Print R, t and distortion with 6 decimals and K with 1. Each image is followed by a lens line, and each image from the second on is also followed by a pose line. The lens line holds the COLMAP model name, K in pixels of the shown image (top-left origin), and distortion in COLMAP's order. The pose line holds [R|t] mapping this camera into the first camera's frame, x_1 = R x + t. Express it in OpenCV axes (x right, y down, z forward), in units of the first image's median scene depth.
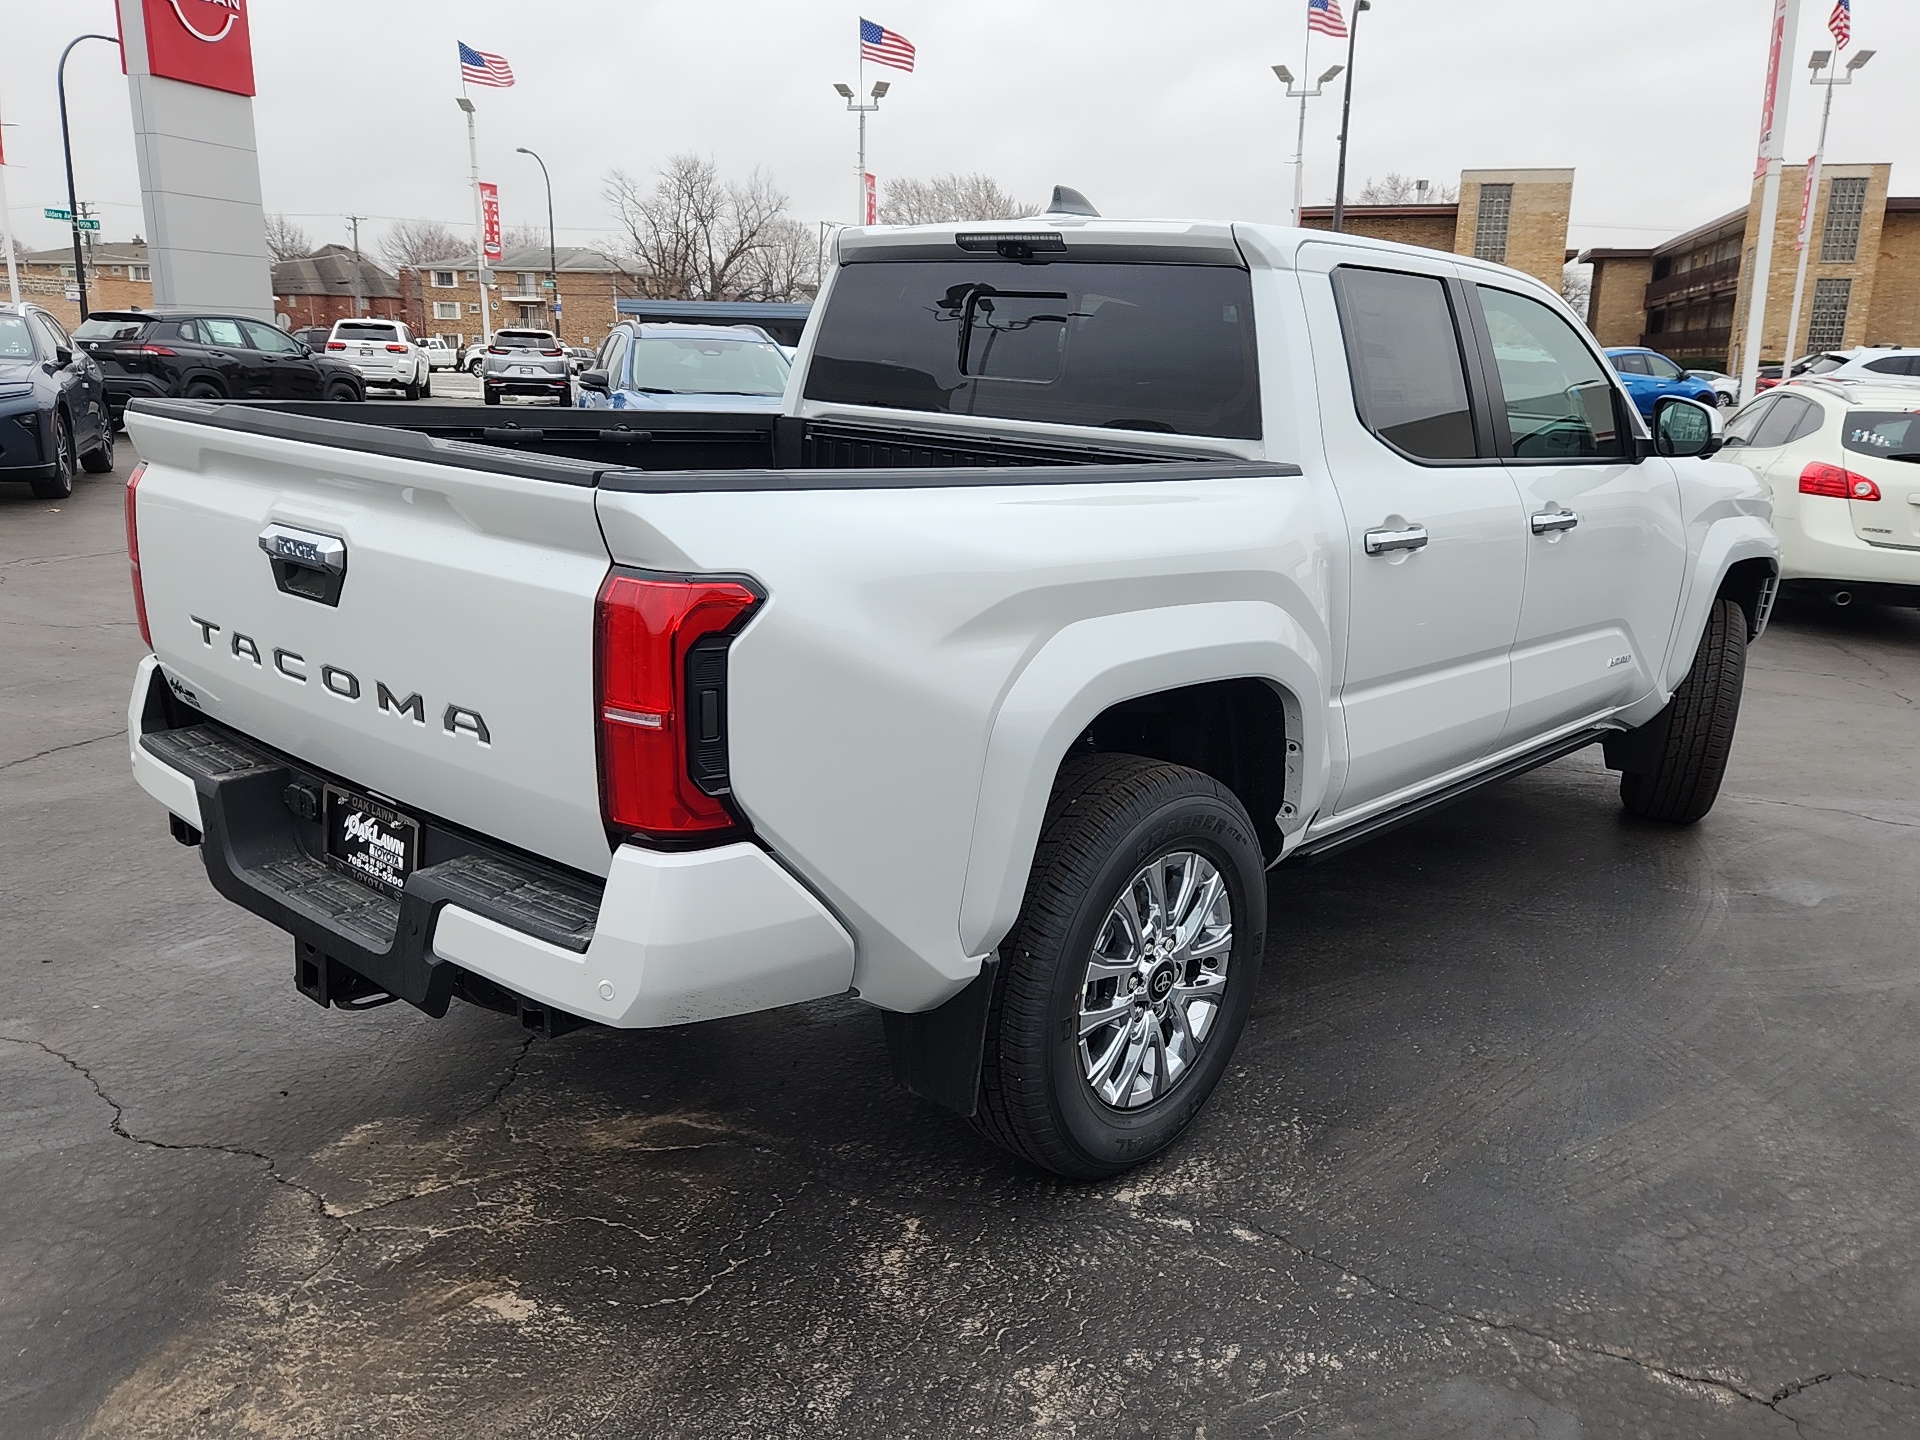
lens RADIAL K [[1449.1, 0, 1021.6], [0, 1449.1, 754.1], [0, 0, 1]] dist [0.055734, -0.003143]
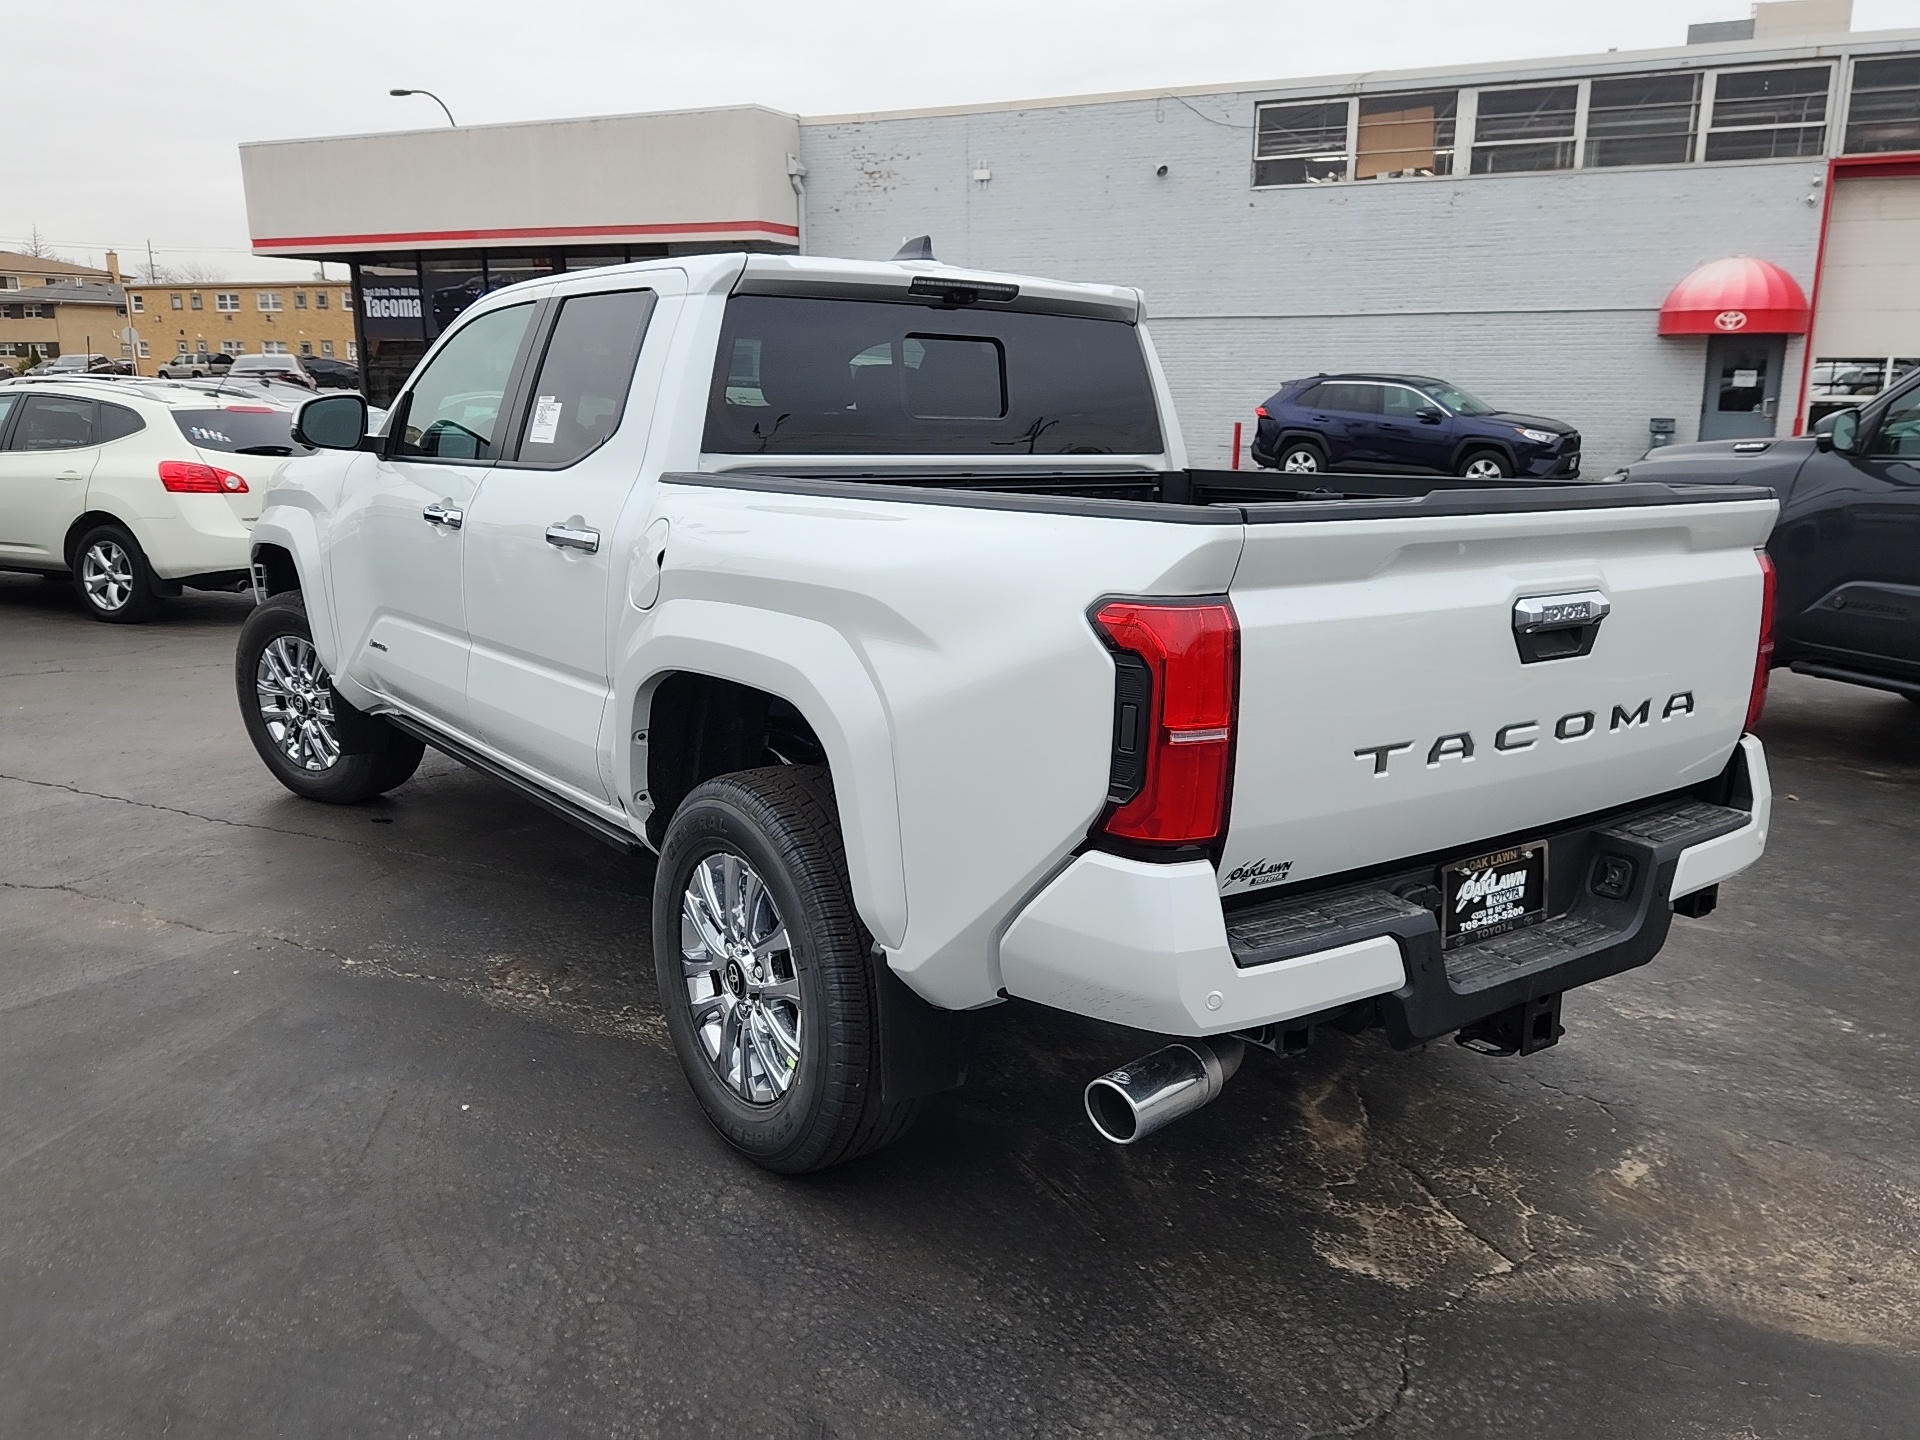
lens RADIAL K [[1482.8, 0, 917.8], [0, 1482.8, 726.9], [0, 0, 1]] dist [0.042877, -0.015434]
pose [[0.270048, -0.245129, 0.931121, -1.470068], [0.254076, 0.950915, 0.176652, -0.331603], [-0.928719, 0.188871, 0.319074, 0.997396]]
